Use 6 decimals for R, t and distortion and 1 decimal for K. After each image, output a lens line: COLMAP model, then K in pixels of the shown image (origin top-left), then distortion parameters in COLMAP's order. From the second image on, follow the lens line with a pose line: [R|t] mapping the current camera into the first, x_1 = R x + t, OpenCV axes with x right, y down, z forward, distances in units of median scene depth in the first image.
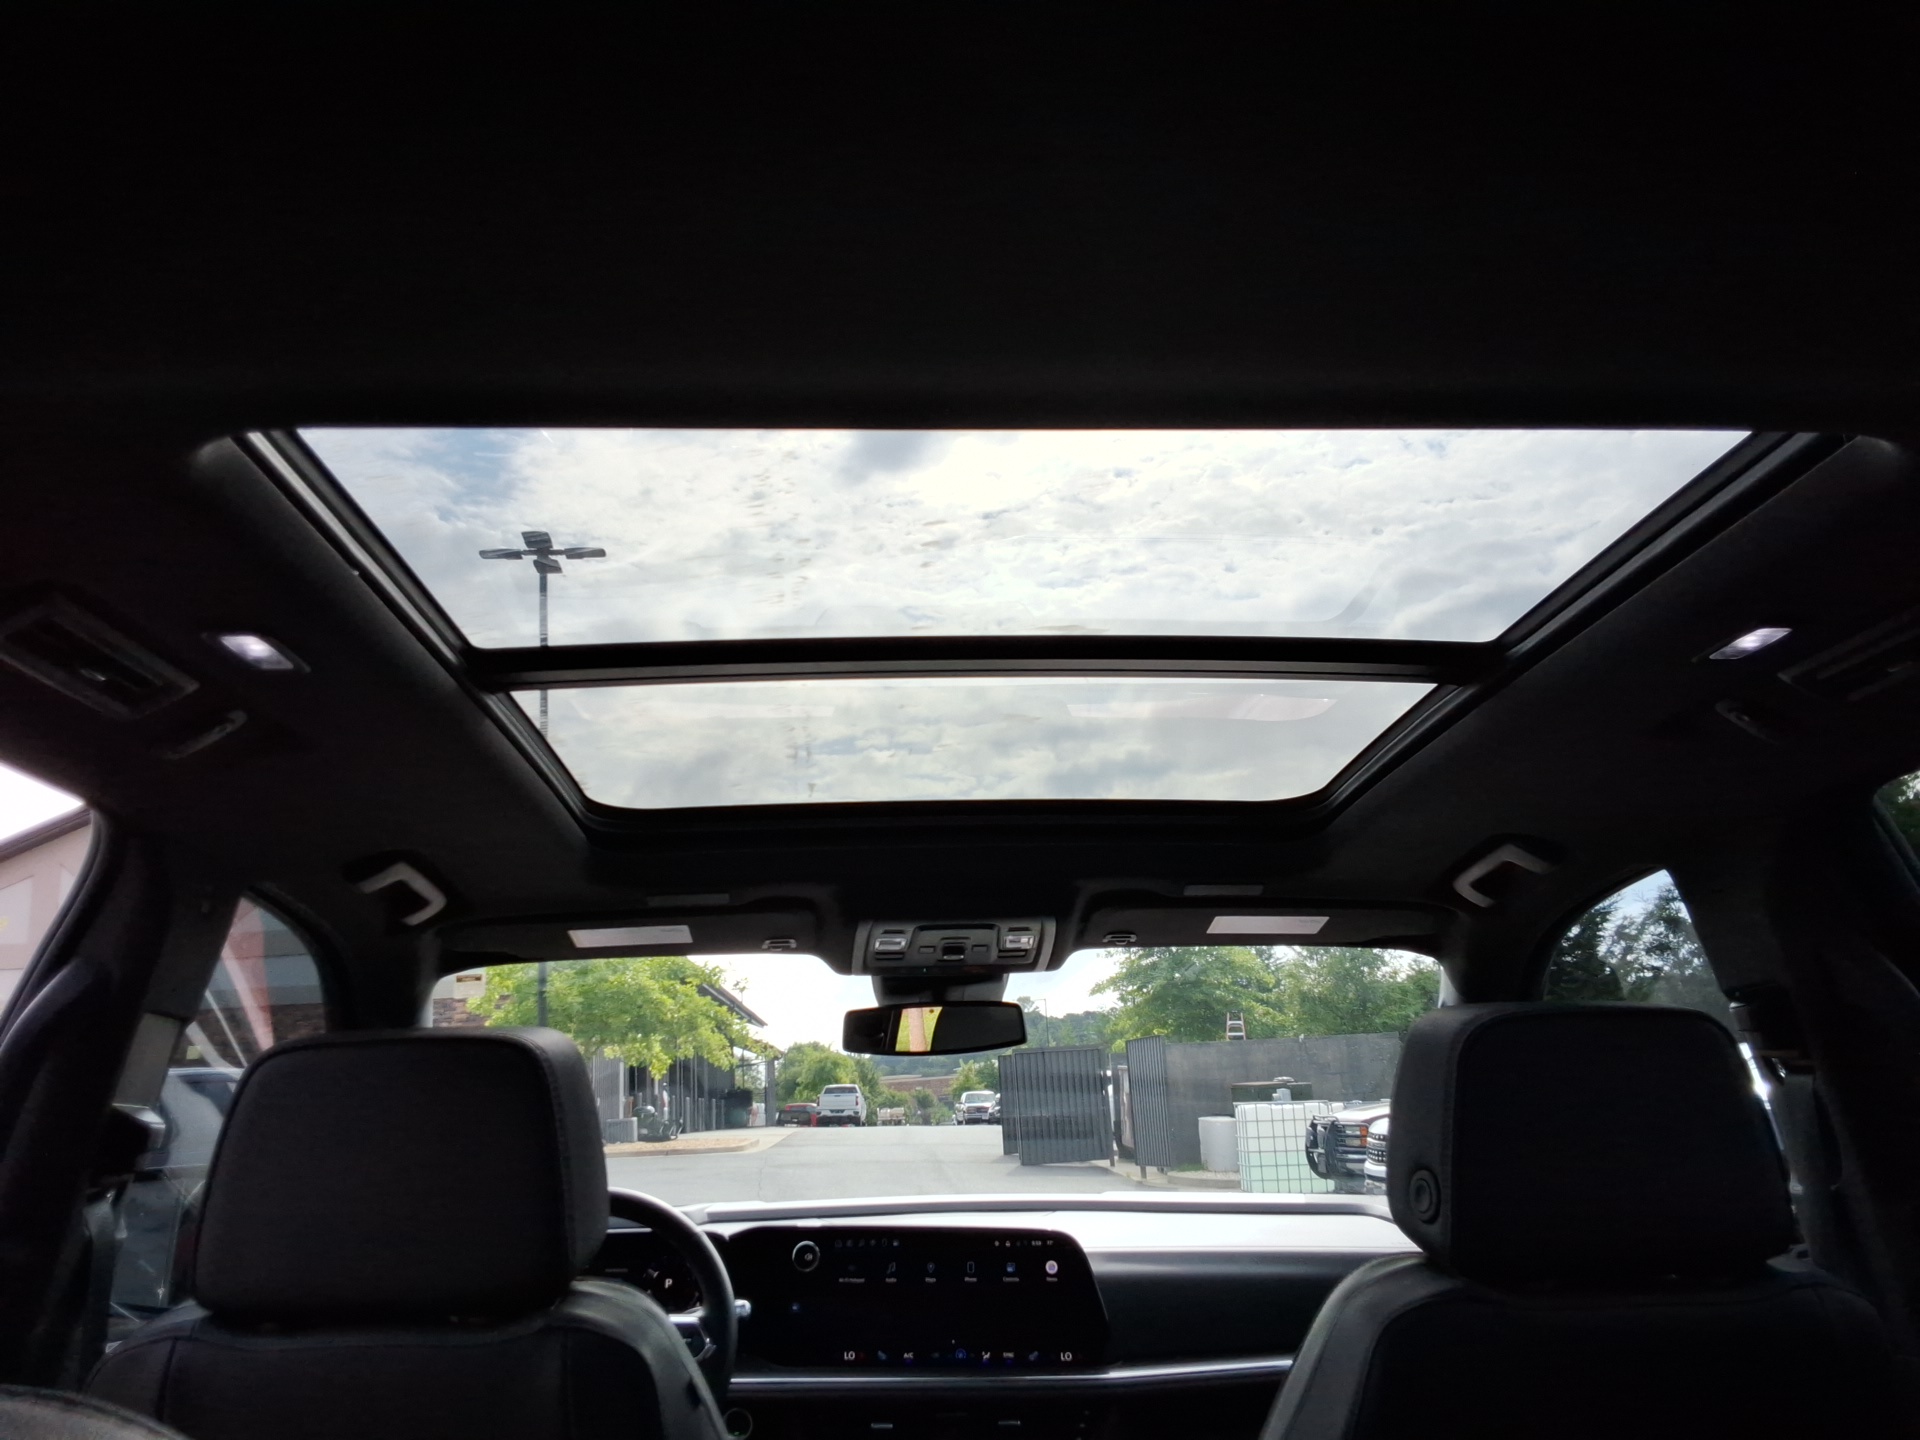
lens RADIAL K [[1536.1, 0, 982.0], [0, 1536.1, 743.2], [0, 0, 1]] dist [0.123205, -0.185481]
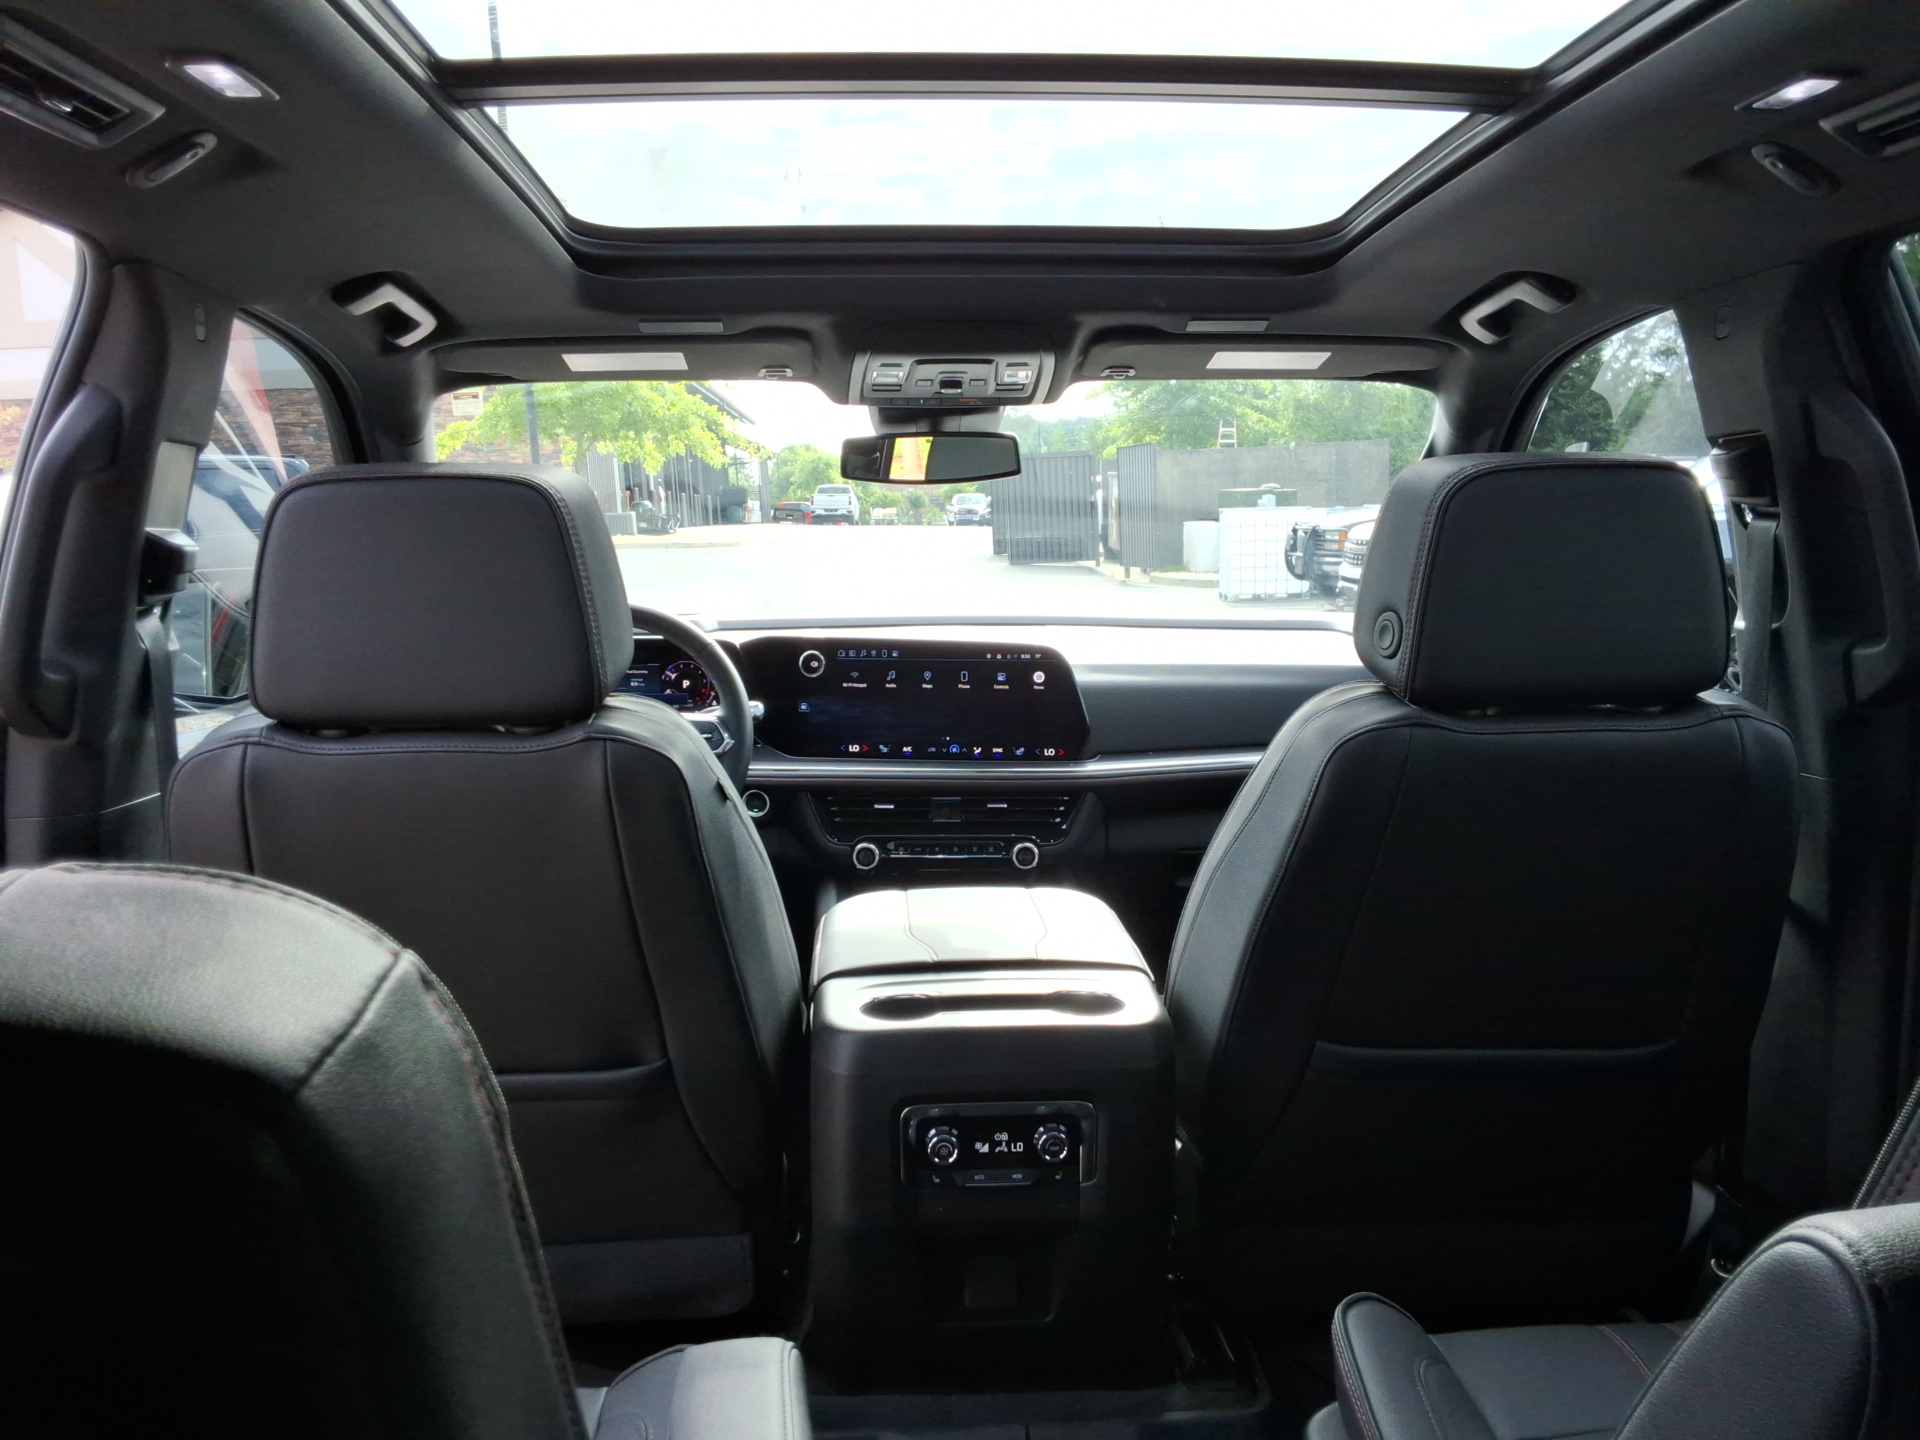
lens RADIAL K [[1536.1, 0, 979.6], [0, 1536.1, 732.2], [0, 0, 1]] dist [0.123205, -0.185481]
pose [[0.999894, 0.013013, 0.006572, -0.003680], [-0.014518, 0.929950, 0.367400, -0.024223], [-0.001331, -0.367457, 0.930040, -0.014063]]
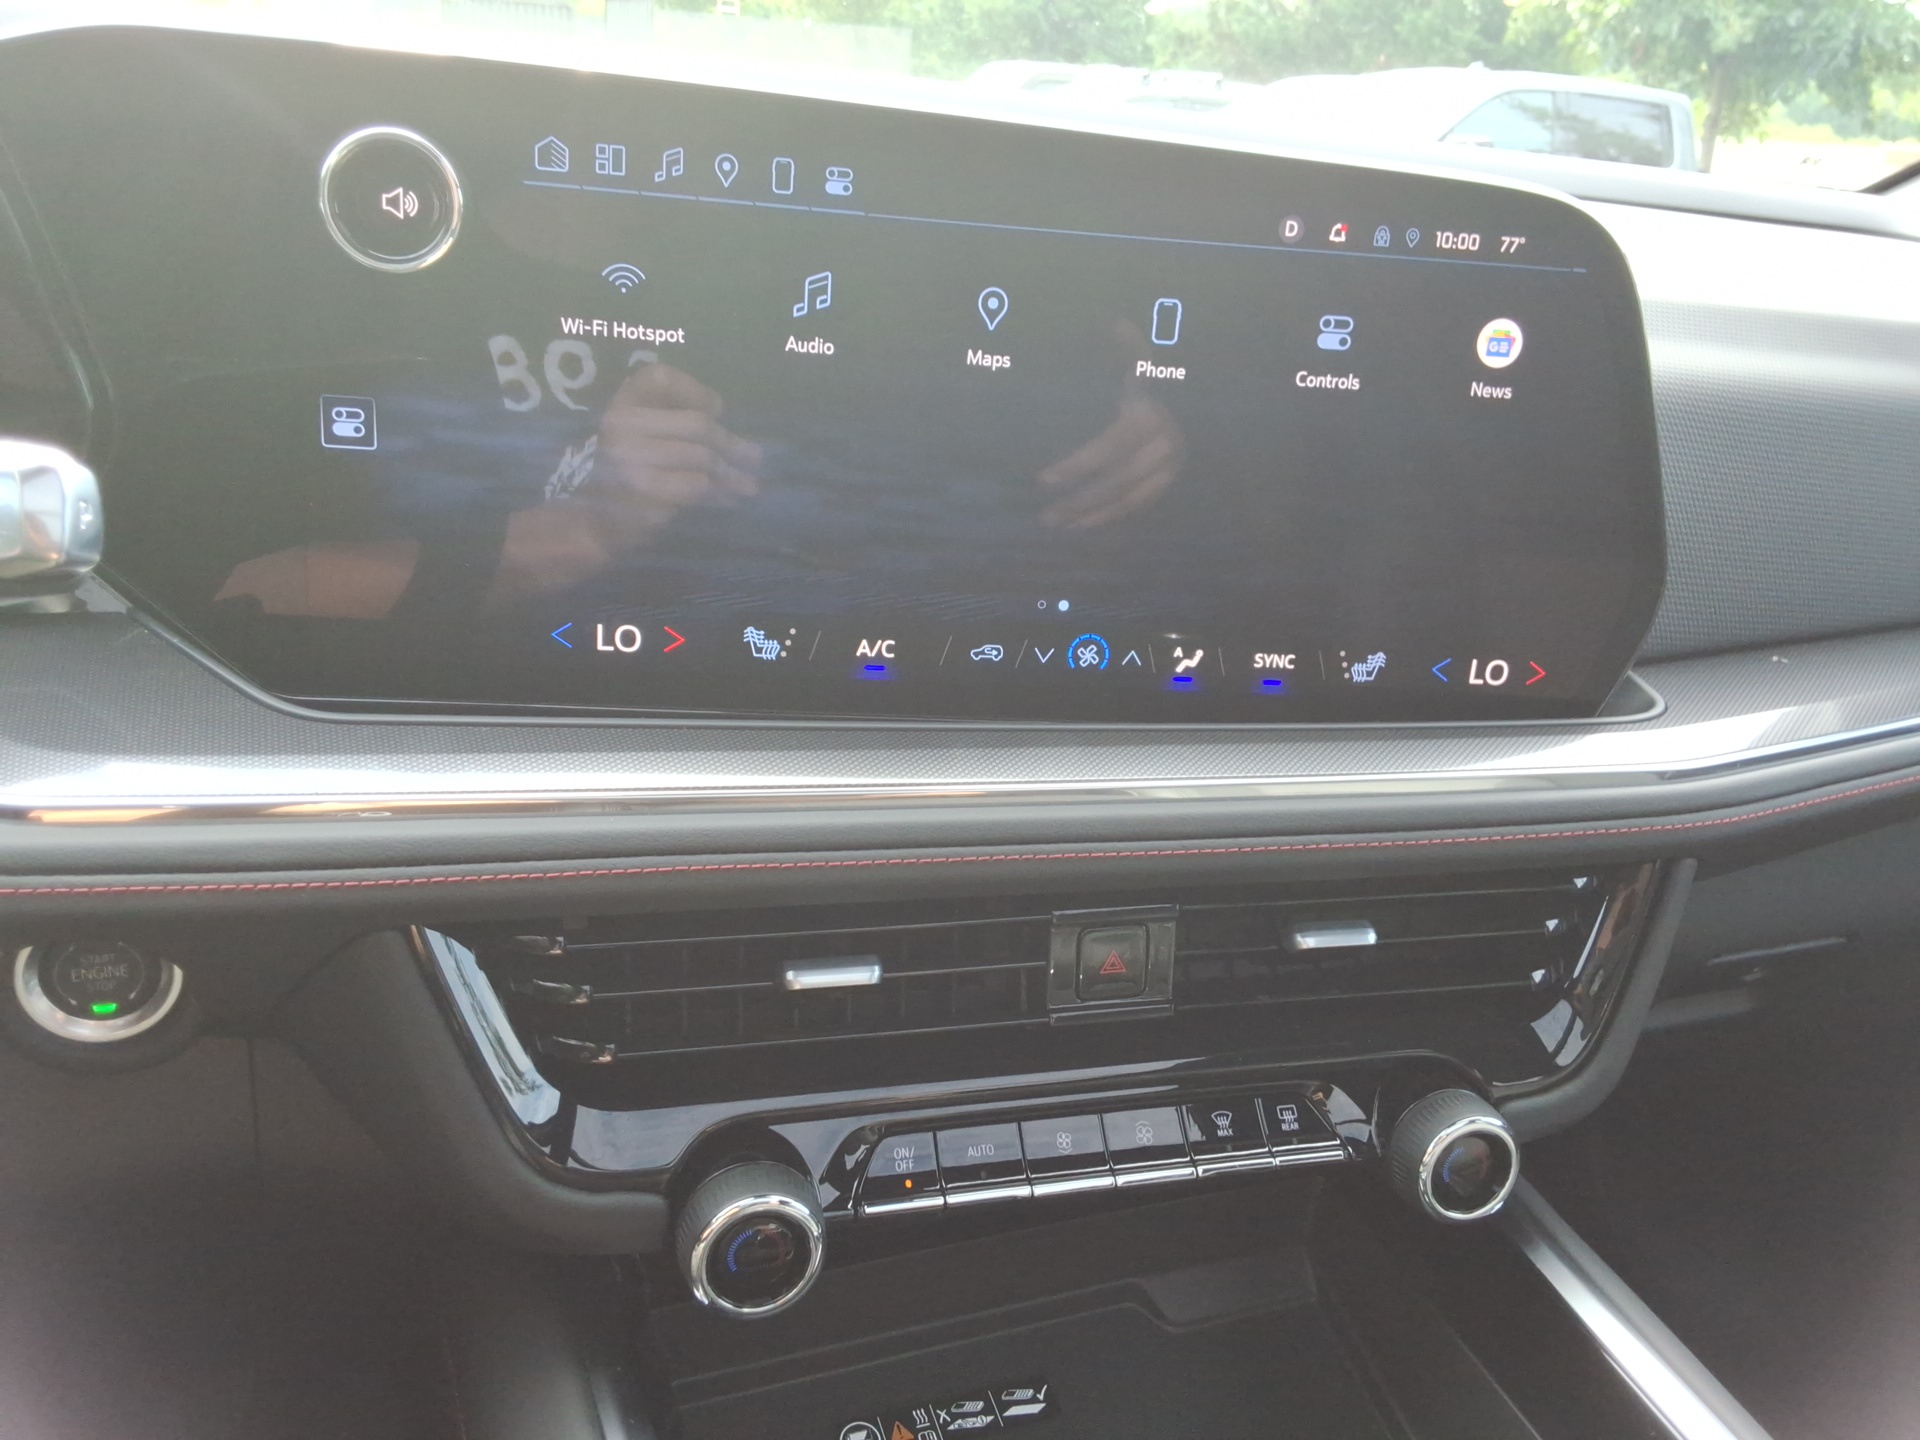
lens RADIAL K [[1536.1, 0, 986.9], [0, 1536.1, 762.0], [0, 0, 1]] dist [0.123205, -0.185481]
pose [[0.941624, -0.024699, 0.335759, -0.133604], [-0.177479, 0.811055, 0.557396, 0.318365], [-0.286086, -0.584448, 0.759326, 0.947600]]
